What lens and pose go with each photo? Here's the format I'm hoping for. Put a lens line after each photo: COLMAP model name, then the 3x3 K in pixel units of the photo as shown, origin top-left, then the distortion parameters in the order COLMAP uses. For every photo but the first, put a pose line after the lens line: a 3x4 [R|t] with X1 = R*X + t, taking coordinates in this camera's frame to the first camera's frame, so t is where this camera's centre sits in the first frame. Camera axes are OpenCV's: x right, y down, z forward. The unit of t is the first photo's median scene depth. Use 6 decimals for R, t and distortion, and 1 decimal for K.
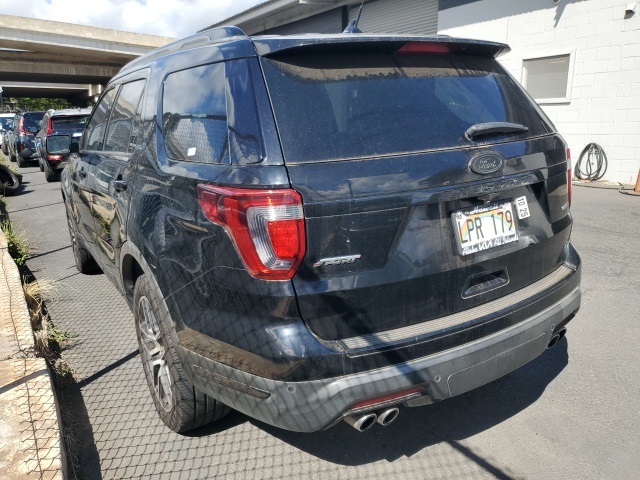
lens RADIAL K [[492.6, 0, 323.3], [0, 492.6, 243.5], [0, 0, 1]] dist [0.015019, -0.016723]
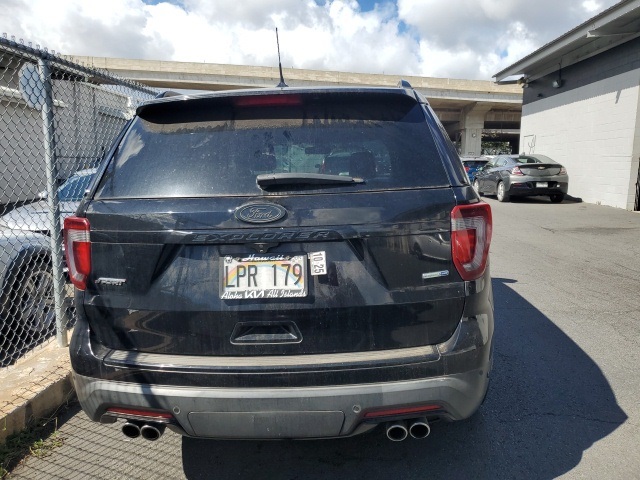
lens RADIAL K [[492.6, 0, 325.7], [0, 492.6, 238.0], [0, 0, 1]] dist [0.015019, -0.016723]
pose [[0.816827, 0.105789, -0.567100, 0.985696], [-0.156147, 0.986891, -0.040809, -0.088886], [0.555349, 0.121884, 0.822637, 0.251602]]
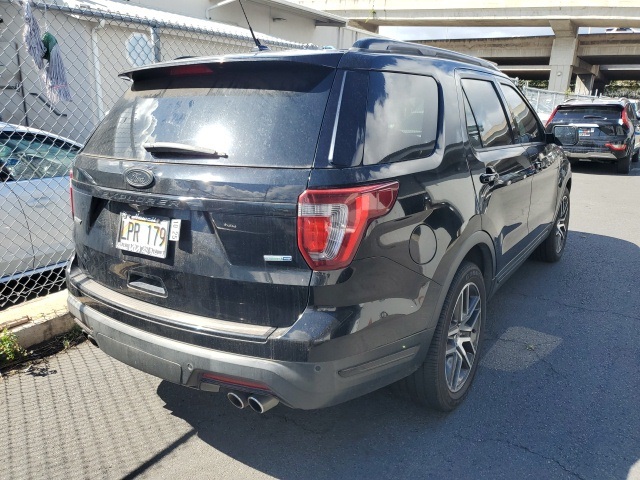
lens RADIAL K [[492.6, 0, 322.1], [0, 492.6, 240.2], [0, 0, 1]] dist [0.015019, -0.016723]
pose [[0.416406, 0.272987, -0.867228, 1.481066], [-0.248603, 0.951694, 0.180206, -0.325178], [0.874530, 0.140557, 0.464156, 0.841146]]
